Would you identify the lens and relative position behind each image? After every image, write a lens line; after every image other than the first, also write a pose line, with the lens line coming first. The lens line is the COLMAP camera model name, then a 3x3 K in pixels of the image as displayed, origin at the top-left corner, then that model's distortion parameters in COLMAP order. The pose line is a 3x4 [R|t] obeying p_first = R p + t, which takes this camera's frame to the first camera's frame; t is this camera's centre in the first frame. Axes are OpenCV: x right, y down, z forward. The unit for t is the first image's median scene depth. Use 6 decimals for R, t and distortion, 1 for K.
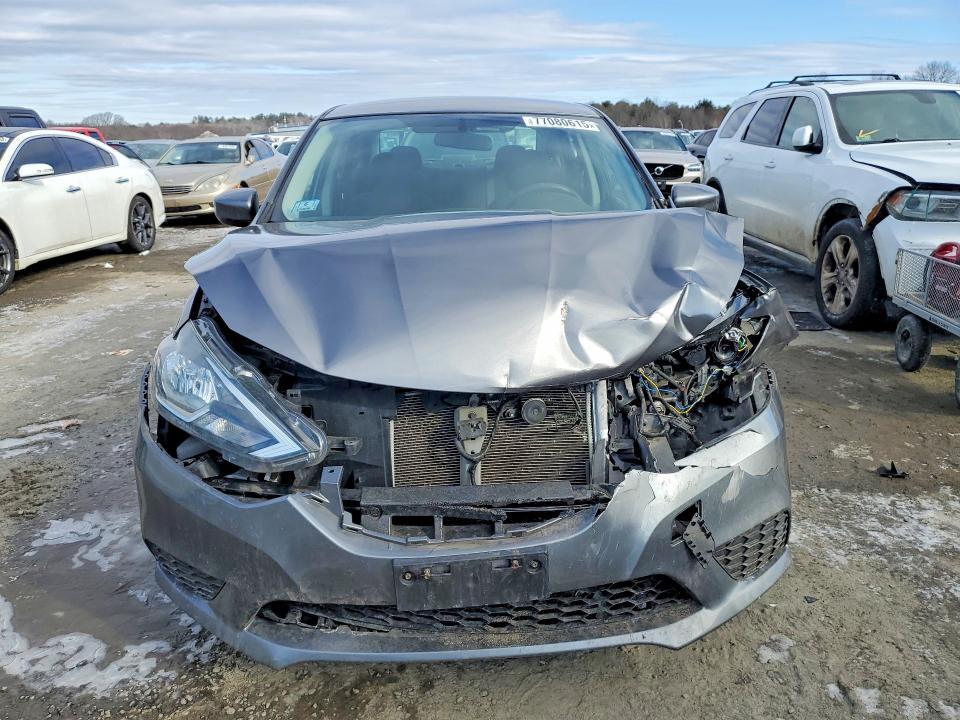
lens RADIAL K [[746.4, 0, 477.0], [0, 746.4, 368.7], [0, 0, 1]] dist [0.013213, 0.009424]
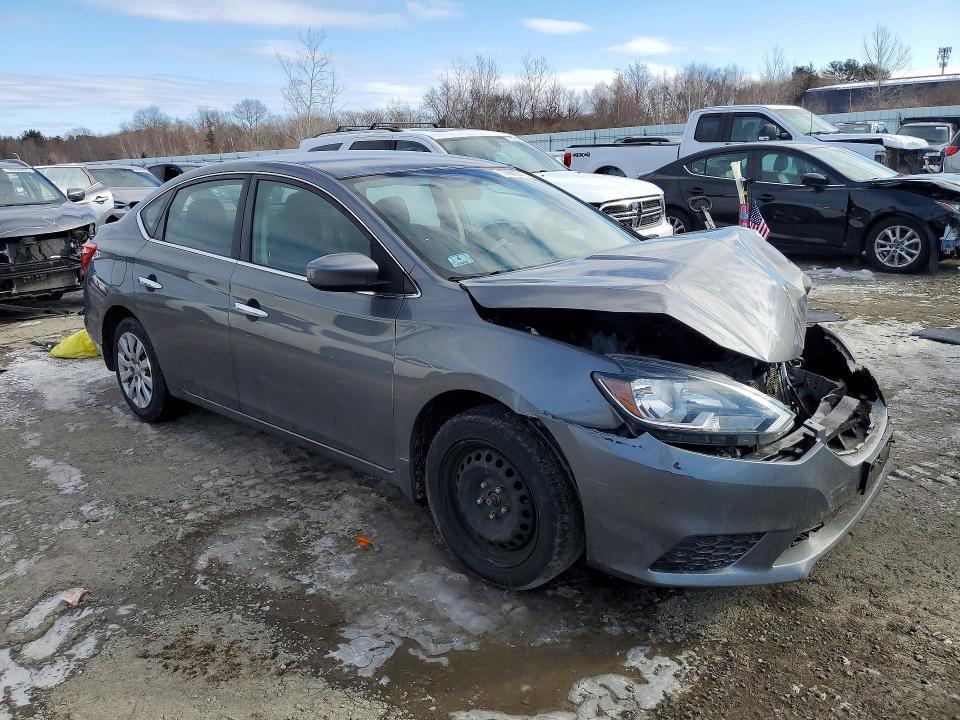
lens RADIAL K [[746.4, 0, 475.5], [0, 746.4, 353.2], [0, 0, 1]] dist [0.013213, 0.009424]
pose [[0.689459, -0.197591, 0.696853, -1.286375], [0.237226, 0.970610, 0.040505, -0.159952], [-0.684375, 0.137385, 0.716070, 0.316863]]
